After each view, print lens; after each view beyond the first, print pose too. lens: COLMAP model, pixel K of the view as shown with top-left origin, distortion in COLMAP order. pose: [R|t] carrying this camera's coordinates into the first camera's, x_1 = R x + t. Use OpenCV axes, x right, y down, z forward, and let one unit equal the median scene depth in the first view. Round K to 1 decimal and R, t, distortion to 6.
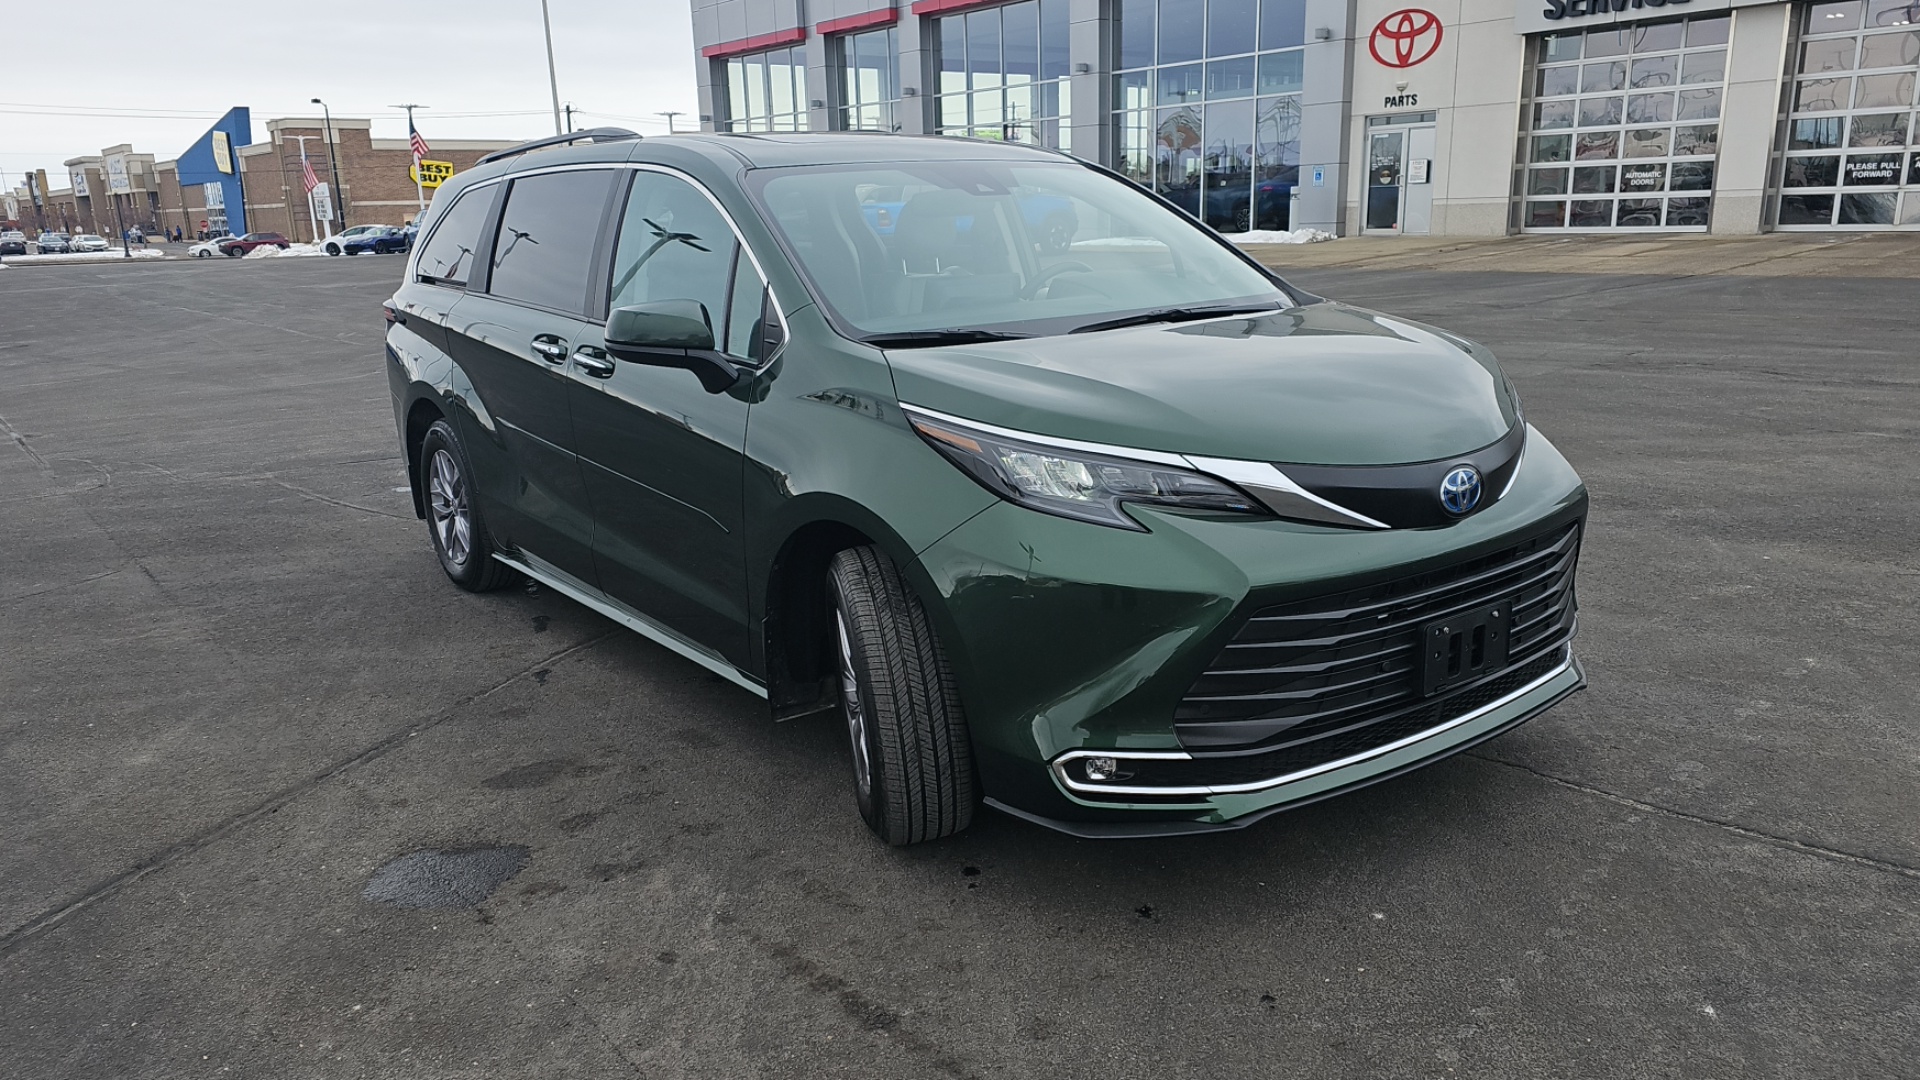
lens RADIAL K [[1378.5, 0, 935.1], [0, 1378.5, 541.5], [0, 0, 1]] dist [0.082151, -0.070048]
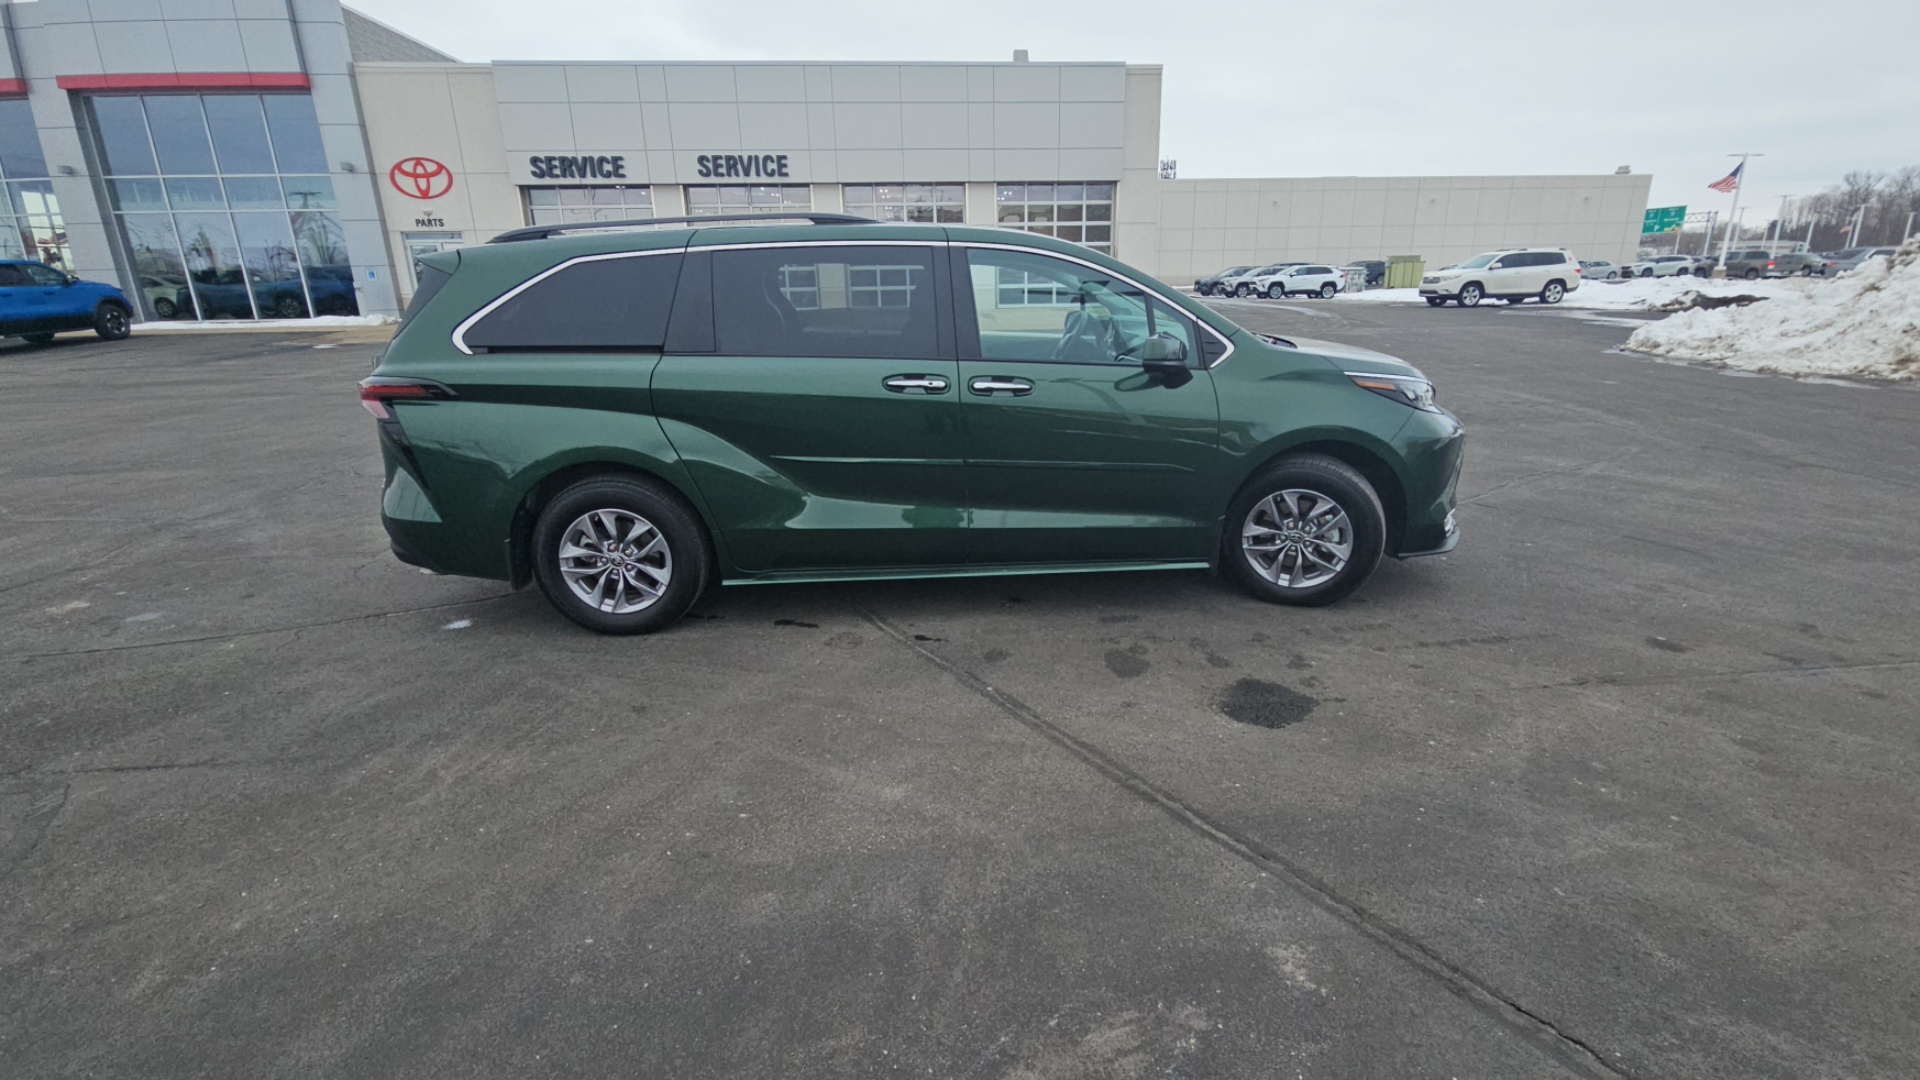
lens RADIAL K [[865.2, 0, 981.6], [0, 865.2, 540.9], [0, 0, 1]] dist [0.006547, -0.004554]
pose [[0.565668, -0.223755, 0.793696, -0.118297], [0.196396, 0.971344, 0.133864, -0.012130], [-0.800905, 0.080156, 0.593403, 0.063422]]
